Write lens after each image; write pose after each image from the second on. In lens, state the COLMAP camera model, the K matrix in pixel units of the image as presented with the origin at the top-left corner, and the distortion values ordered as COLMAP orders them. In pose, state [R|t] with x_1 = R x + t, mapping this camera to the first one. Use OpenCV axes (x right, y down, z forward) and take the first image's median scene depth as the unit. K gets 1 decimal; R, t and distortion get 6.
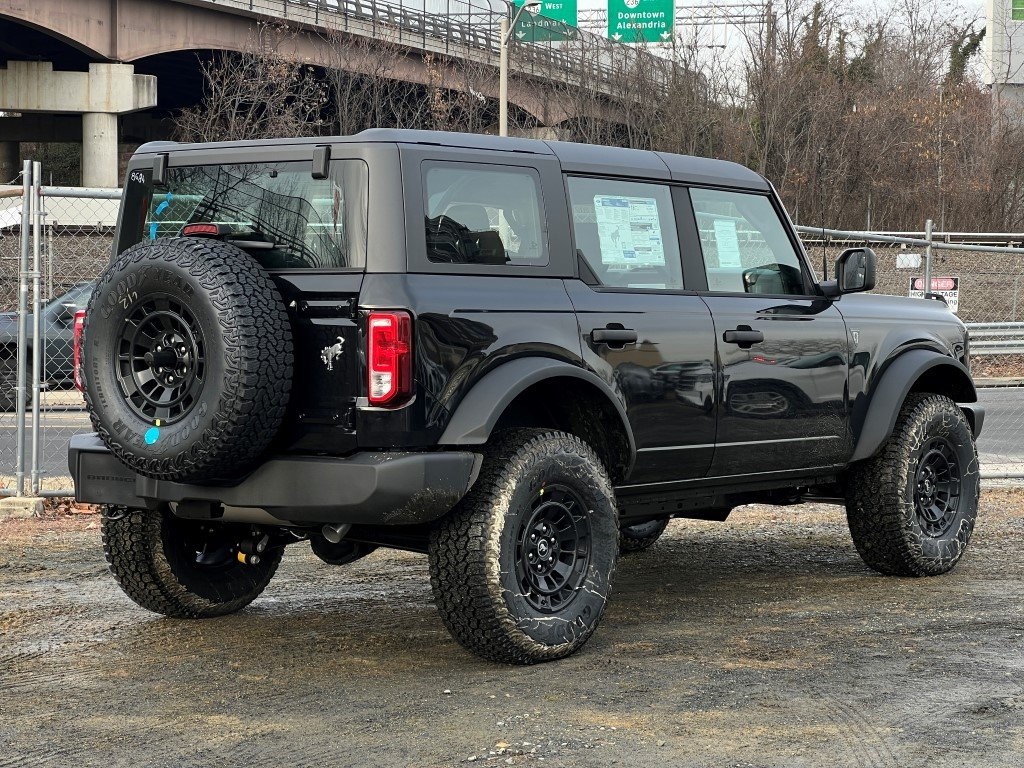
lens RADIAL K [[2255.6, 0, 509.4], [0, 2255.6, 384.9], [0, 0, 1]] dist [0.186178, 0.000000]
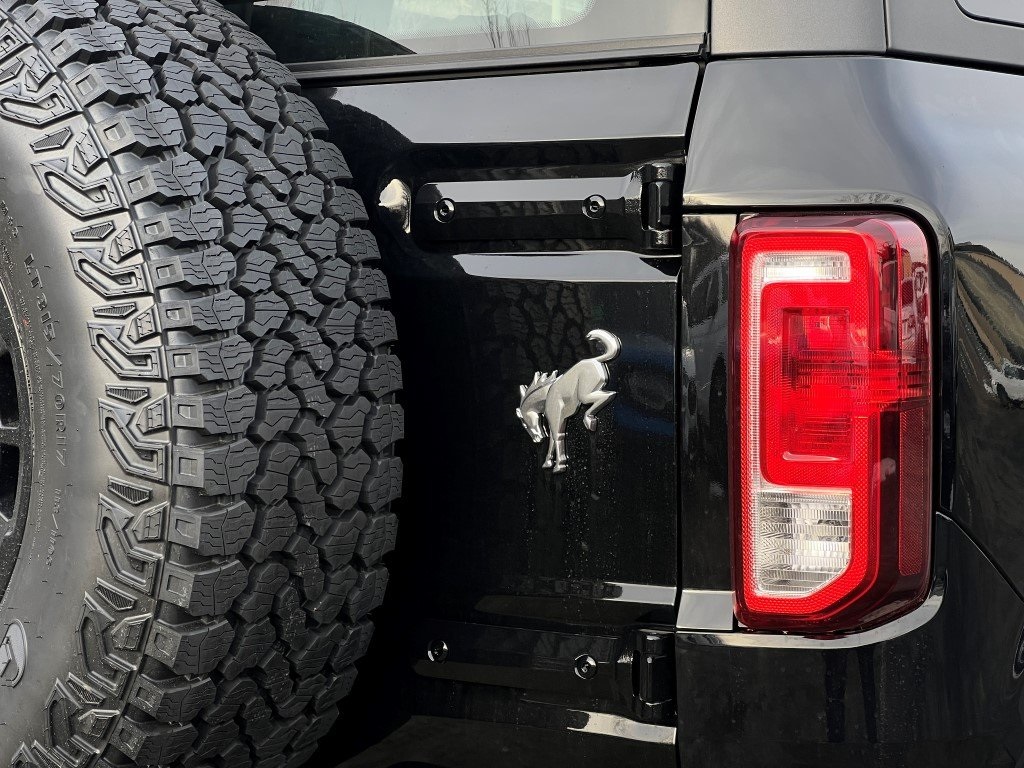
lens RADIAL K [[2255.6, 0, 574.4], [0, 2255.6, 385.8], [0, 0, 1]] dist [0.186178, 0.000000]
pose [[0.999537, -0.009644, 0.028849, -0.084851], [0.008917, 0.999642, 0.025225, -0.021524], [-0.029082, -0.024956, 0.999265, 0.766806]]
